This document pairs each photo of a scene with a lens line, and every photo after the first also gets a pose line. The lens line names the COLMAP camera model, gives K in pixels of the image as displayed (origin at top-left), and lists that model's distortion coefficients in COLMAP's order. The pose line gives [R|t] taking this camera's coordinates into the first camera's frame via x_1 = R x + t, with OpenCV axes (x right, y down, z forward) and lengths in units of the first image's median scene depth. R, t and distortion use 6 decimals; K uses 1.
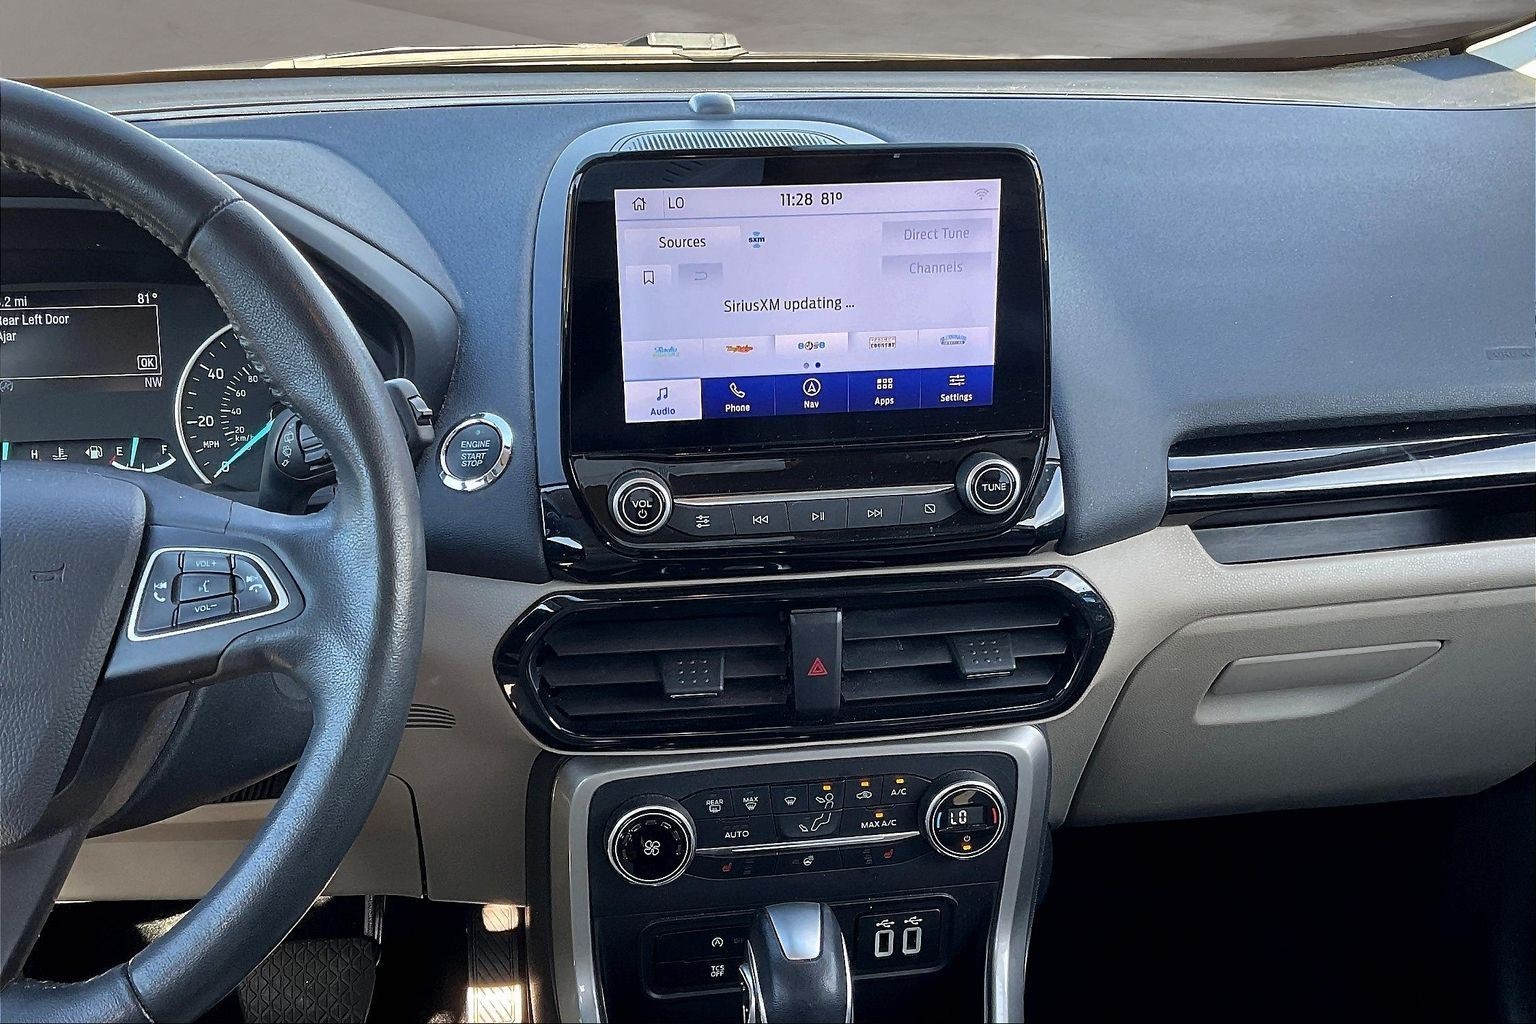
lens RADIAL K [[1587.2, 0, 799.8], [0, 1587.2, 552.3], [0, 0, 1]] dist [0.130608, -0.313738]
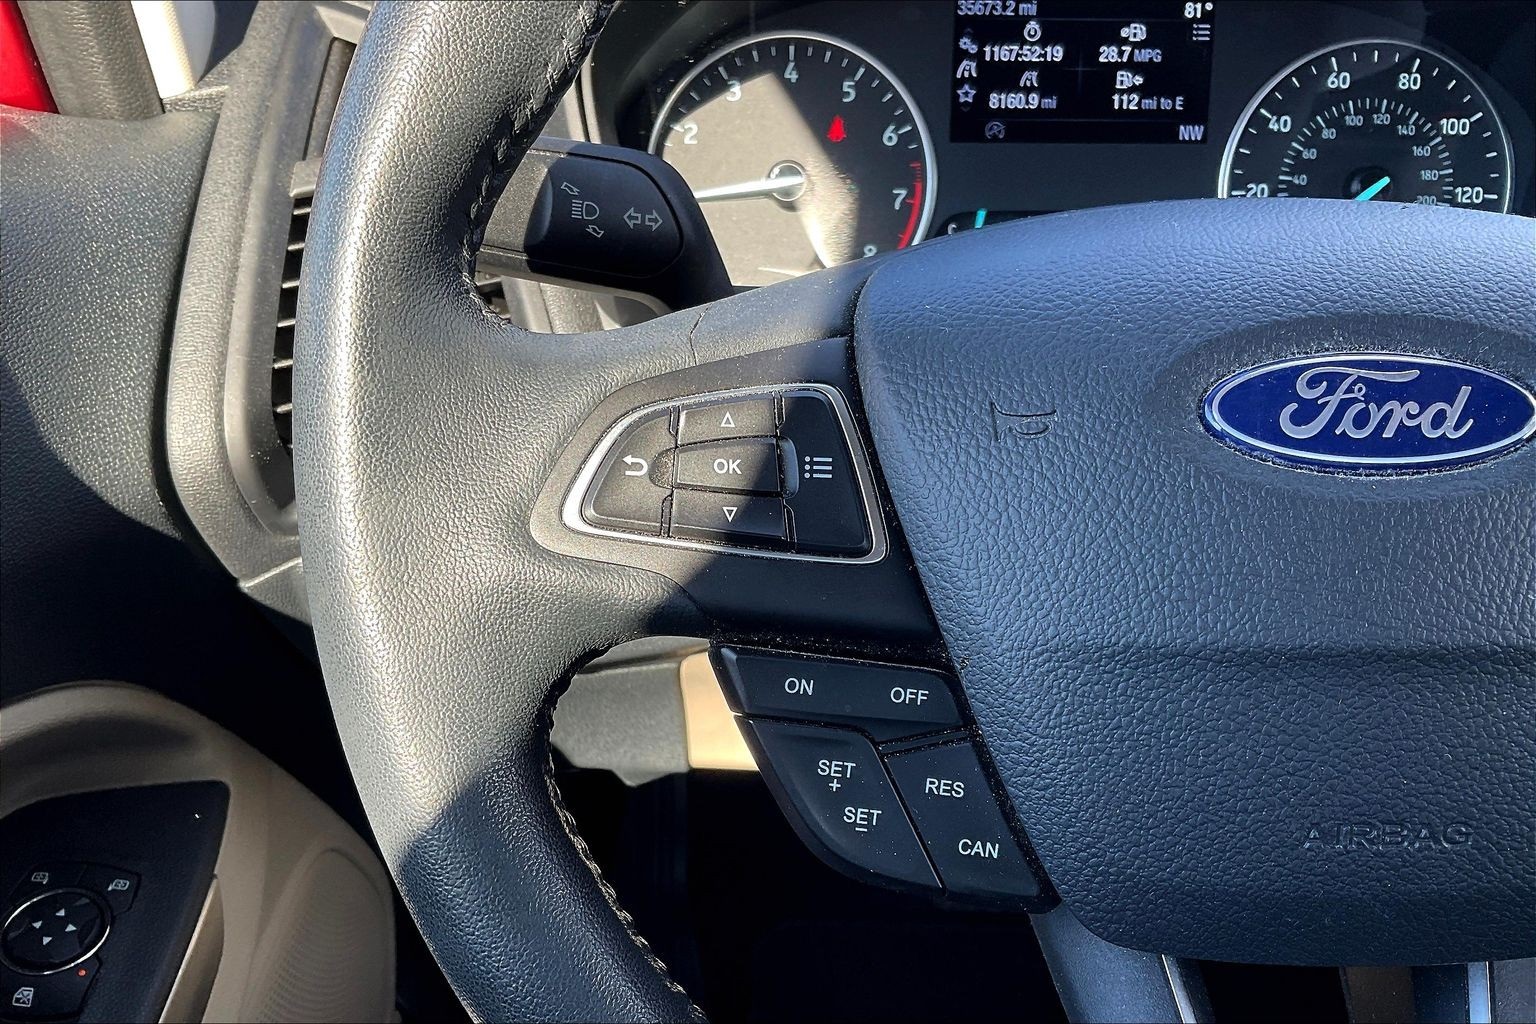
lens RADIAL K [[1284.8, 0, 768.0], [0, 1284.8, 512.0], [0, 0, 1]] dist [0.078348, -0.164007]
pose [[0.982900, 0.080407, -0.165660, -0.485675], [-0.064601, 0.993019, 0.098694, 0.016284], [0.172439, -0.086304, 0.981232, 0.398058]]
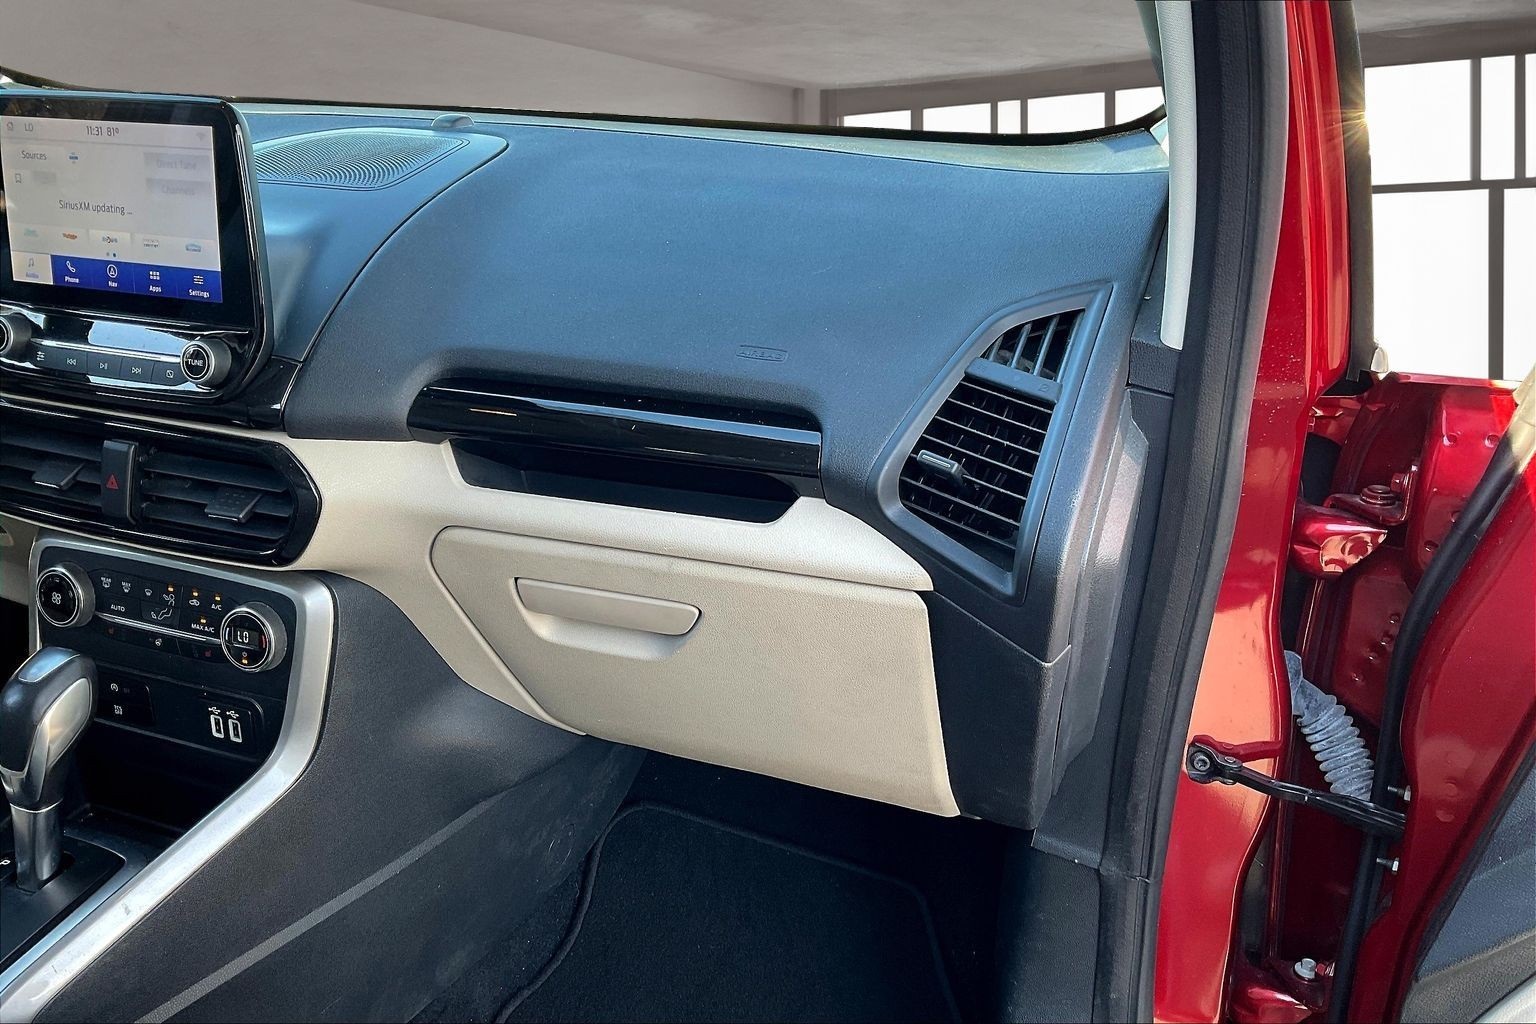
lens RADIAL K [[1284.8, 0, 768.0], [0, 1284.8, 512.0], [0, 0, 1]] dist [0.078348, -0.164007]
pose [[0.862647, 0.186615, -0.470123, 0.981021], [-0.217528, 0.975983, -0.011735, -0.010769], [0.456642, 0.112388, 0.882523, 0.278811]]
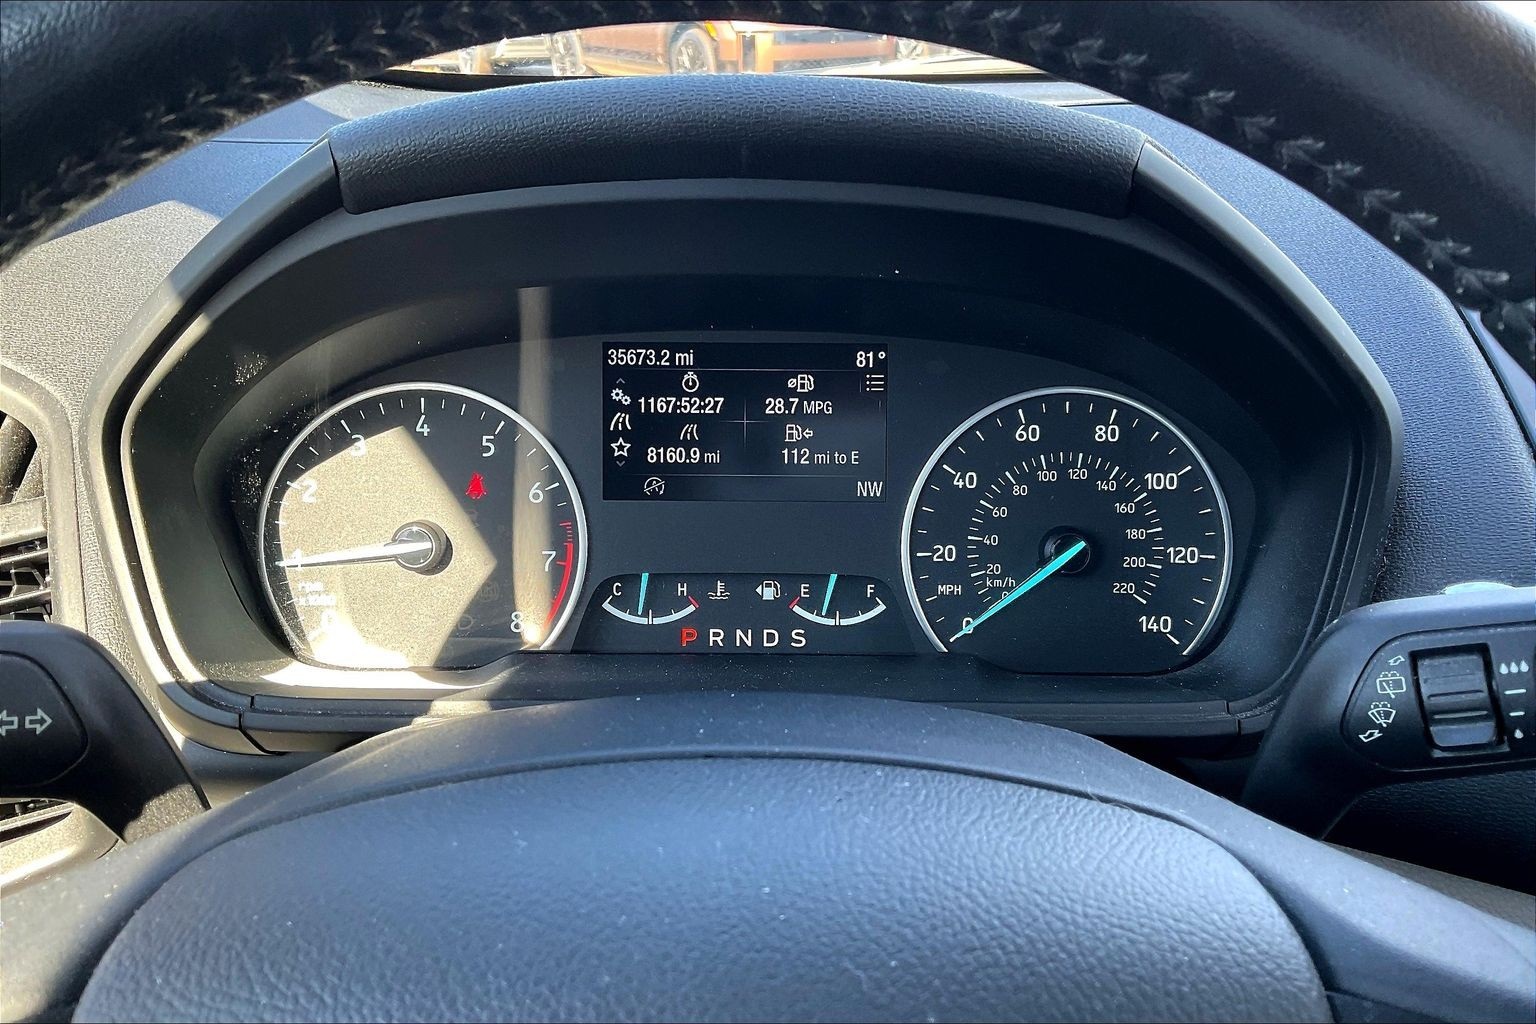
lens RADIAL K [[1264.4, 0, 768.0], [0, 1264.4, 512.0], [0, 0, 1]] dist [0.119925, -0.263029]
pose [[0.985826, 0.053891, -0.158879, -0.367328], [-0.056958, 0.998267, -0.014812, -0.088501], [0.157806, 0.023651, 0.987187, 0.502612]]
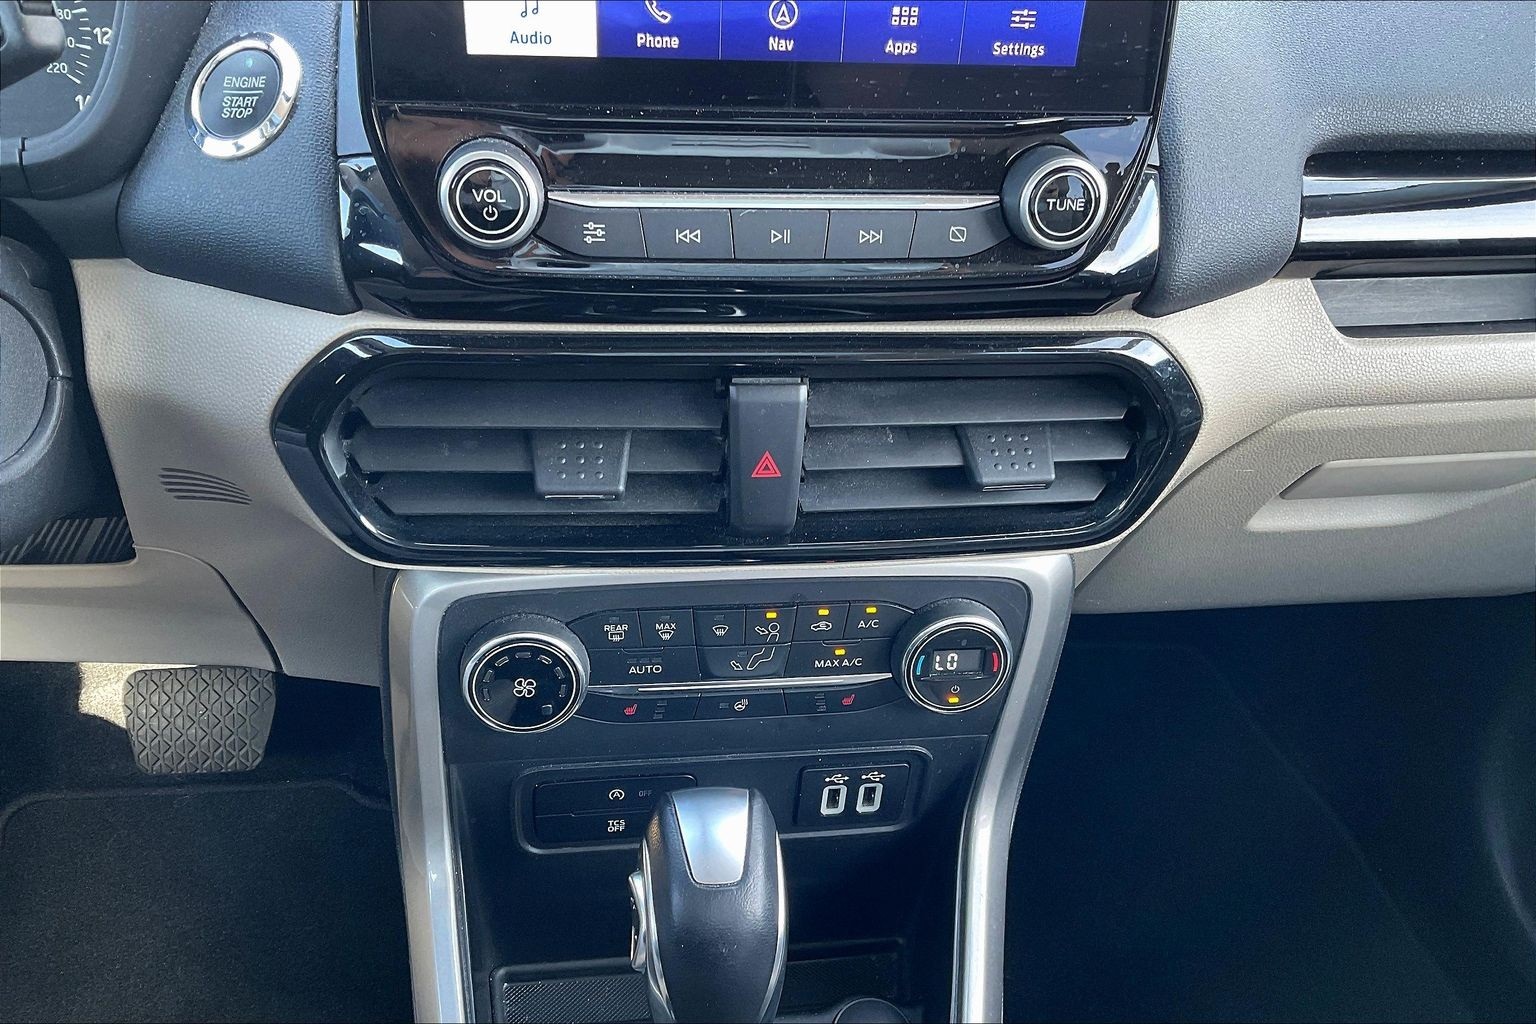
lens RADIAL K [[1264.4, 0, 768.0], [0, 1264.4, 512.0], [0, 0, 1]] dist [0.119925, -0.263029]
pose [[0.998058, 0.062199, 0.003406, 0.010942], [-0.061644, 0.978329, 0.197667, -0.014068], [0.008962, -0.197493, 0.980263, 0.457257]]
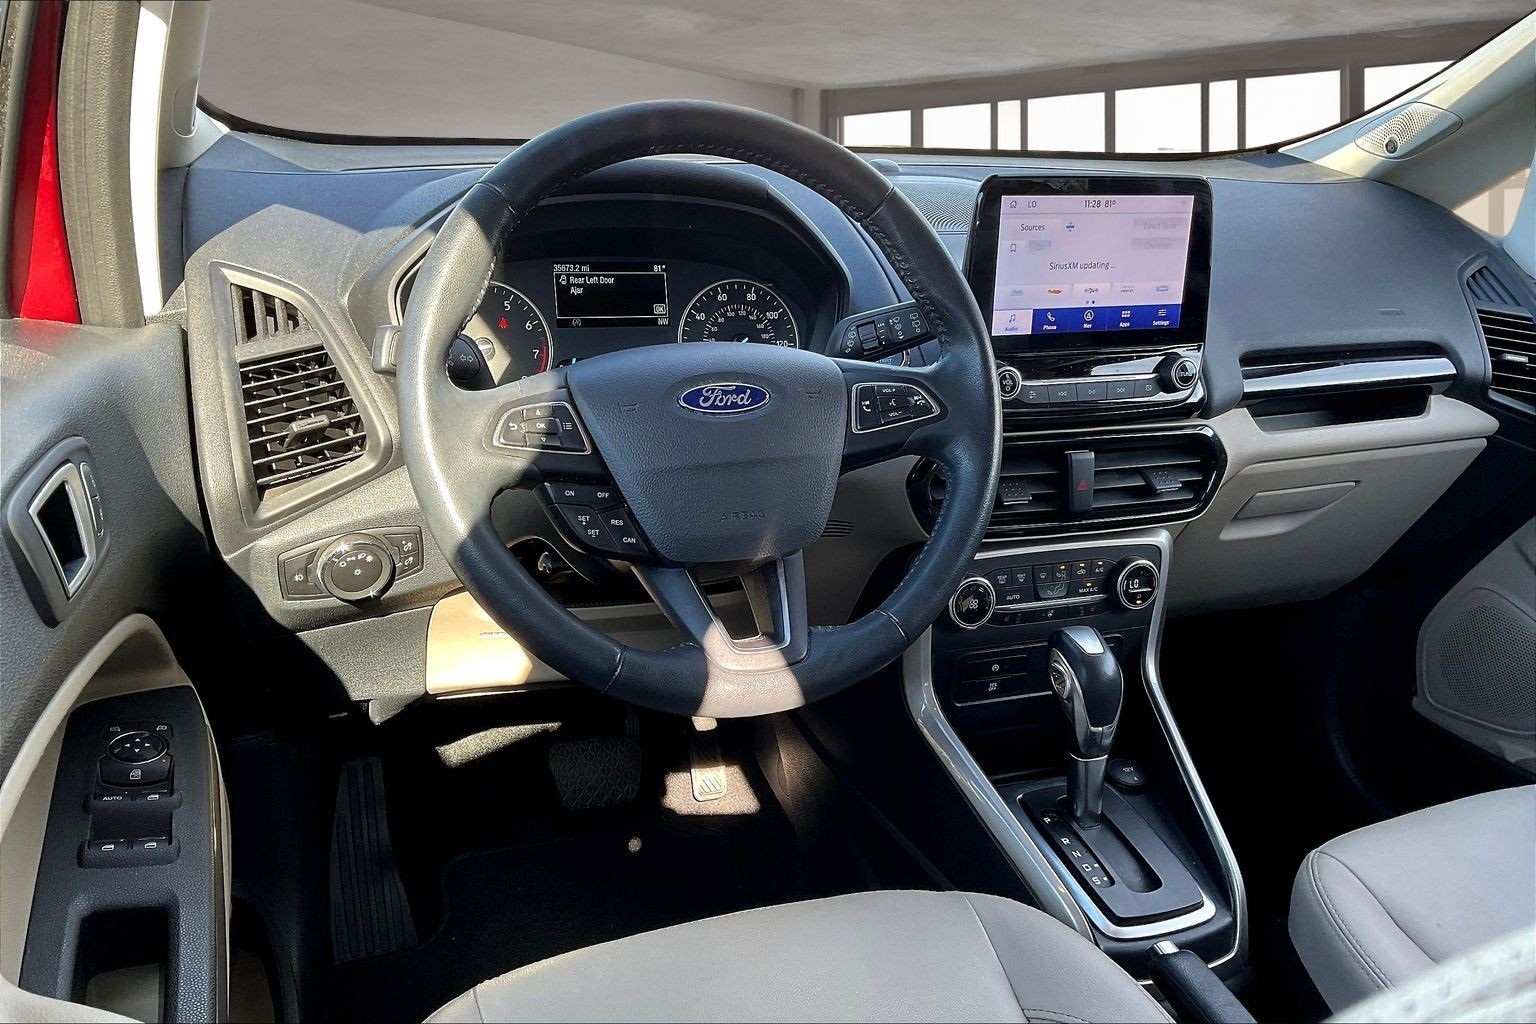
lens RADIAL K [[1264.4, 0, 768.0], [0, 1264.4, 512.0], [0, 0, 1]] dist [0.119925, -0.263029]
pose [[0.978985, -0.027800, 0.202031, -0.568580], [0.037099, 0.998412, -0.042390, 0.140979], [-0.200532, 0.048995, 0.978461, -0.238774]]
